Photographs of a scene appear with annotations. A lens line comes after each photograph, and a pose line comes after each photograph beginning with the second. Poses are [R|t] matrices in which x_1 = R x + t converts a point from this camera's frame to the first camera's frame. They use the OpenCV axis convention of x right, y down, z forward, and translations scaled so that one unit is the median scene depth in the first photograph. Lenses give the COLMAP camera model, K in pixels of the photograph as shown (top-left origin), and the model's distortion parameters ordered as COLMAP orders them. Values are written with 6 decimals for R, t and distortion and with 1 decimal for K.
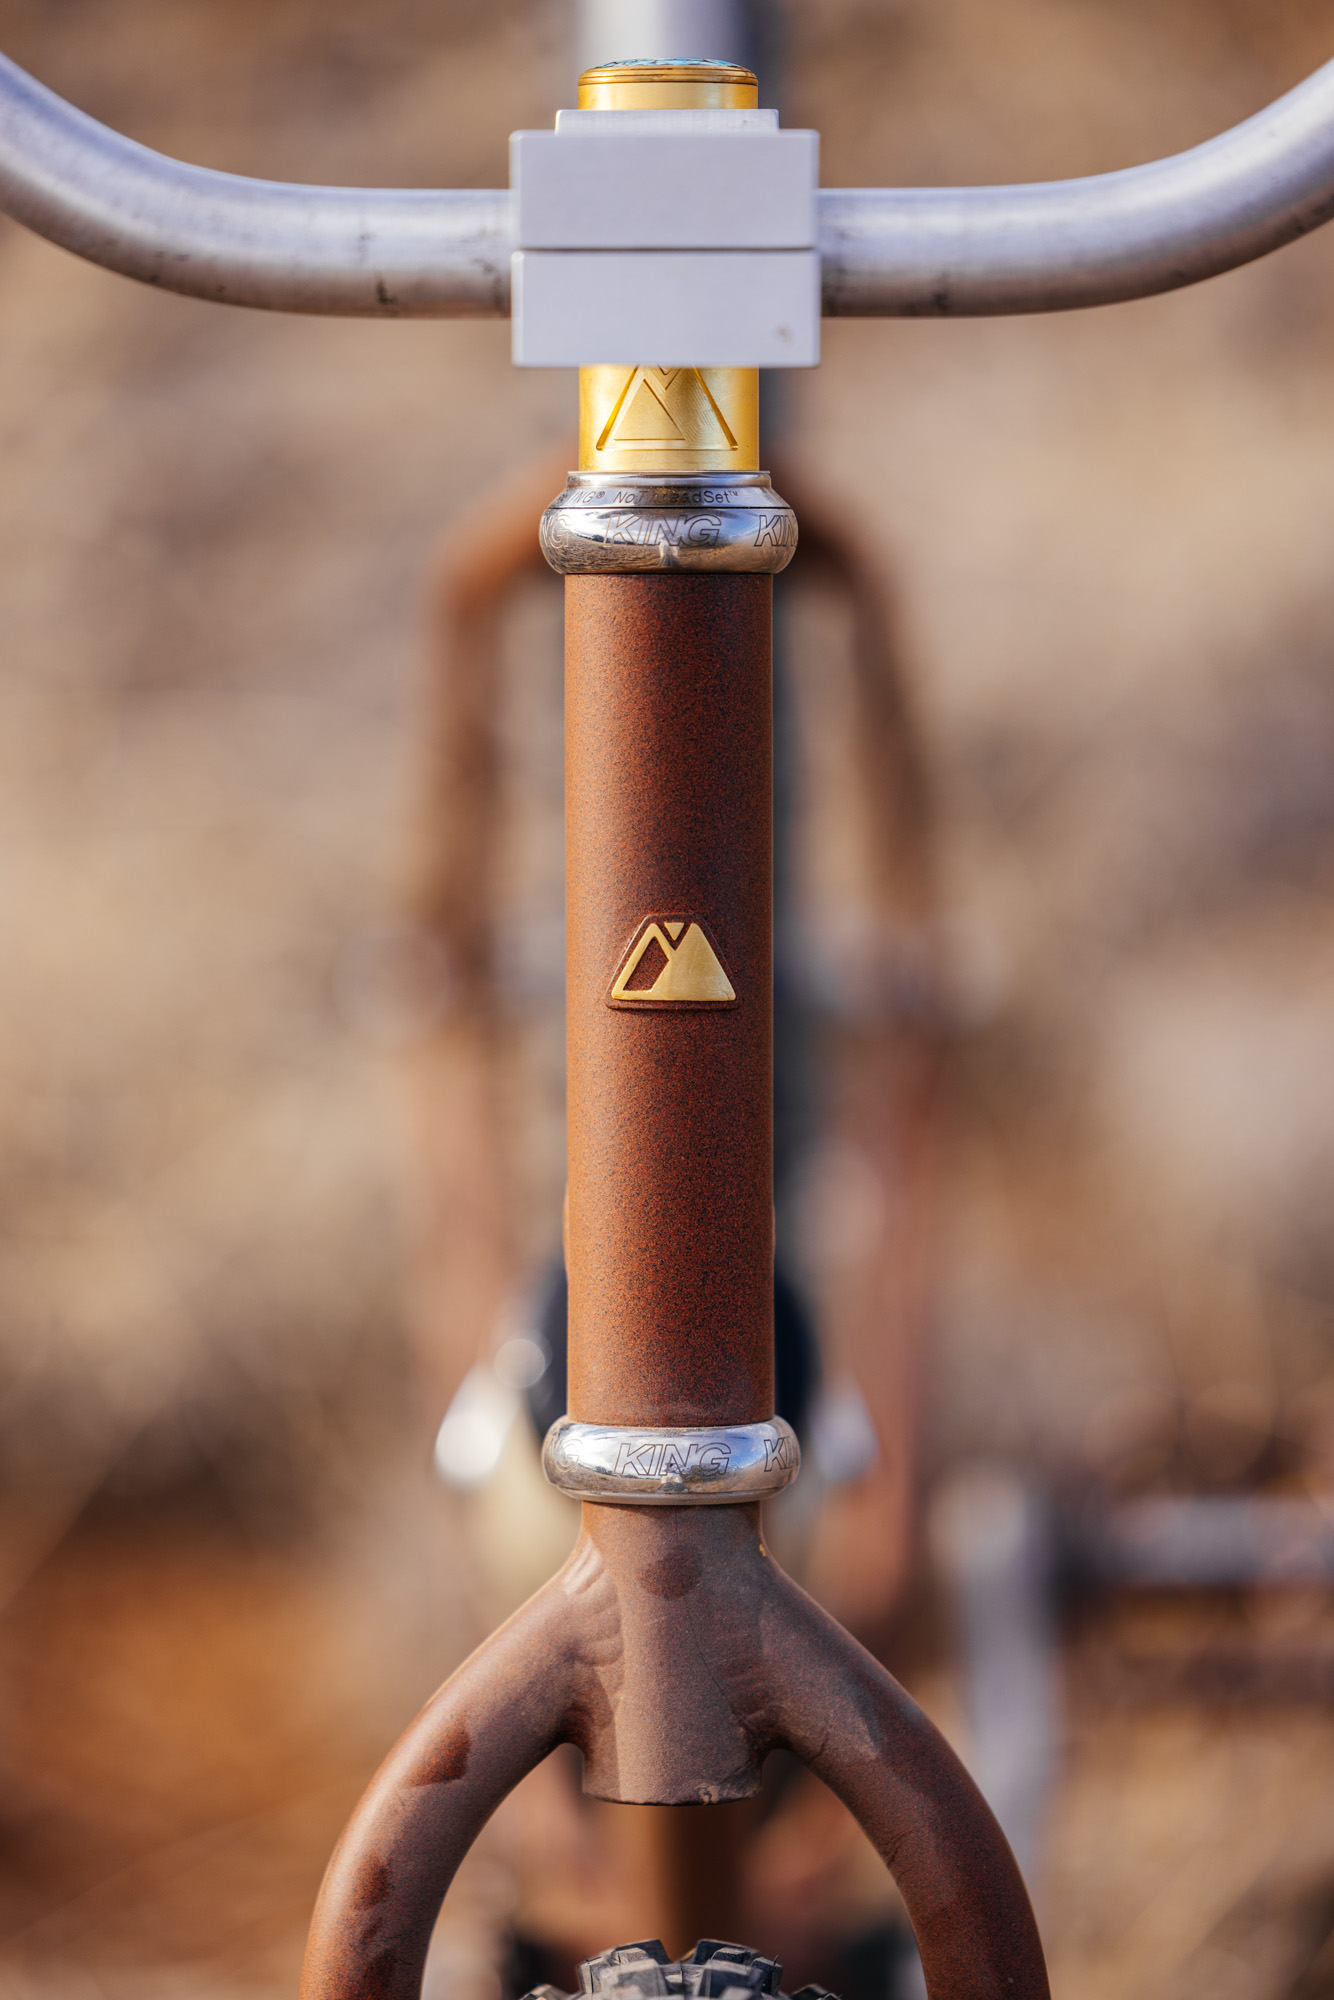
lens RADIAL K [[7387.0, 0, 666.6], [0, 7387.0, 999.1], [0, 0, 1]] dist [-0.128089, 0.000000]
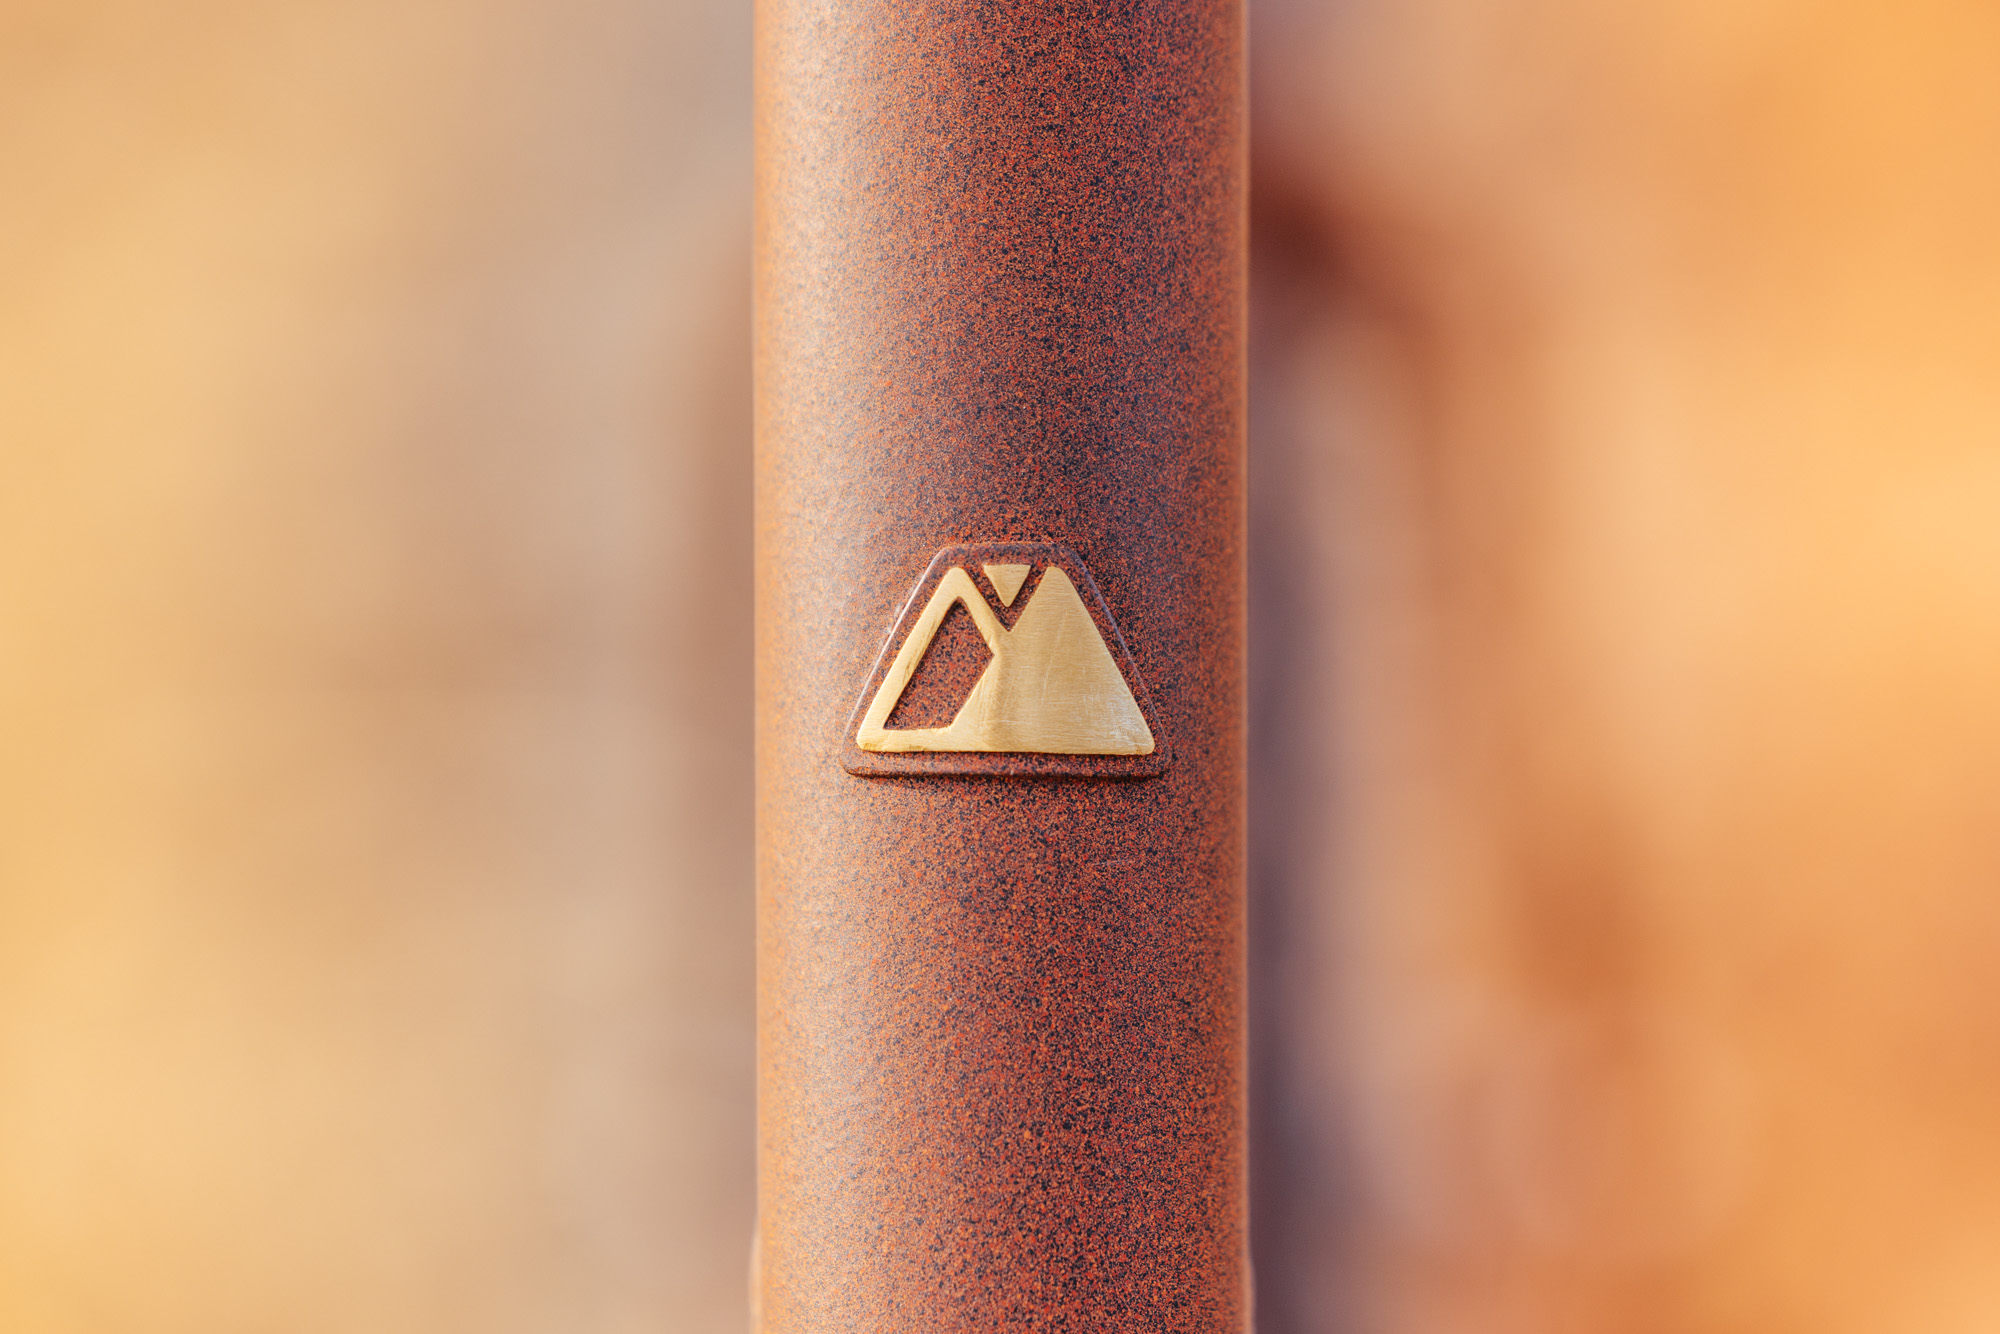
lens RADIAL K [[7730.6, 0, 1001.0], [0, 7730.6, 668.7], [0, 0, 1]] dist [-0.117625, 0.000000]
pose [[0.999637, 0.000451, -0.026936, 0.012408], [-0.003029, 0.995403, -0.095731, 0.037045], [0.026769, 0.095778, 0.995043, 0.566602]]
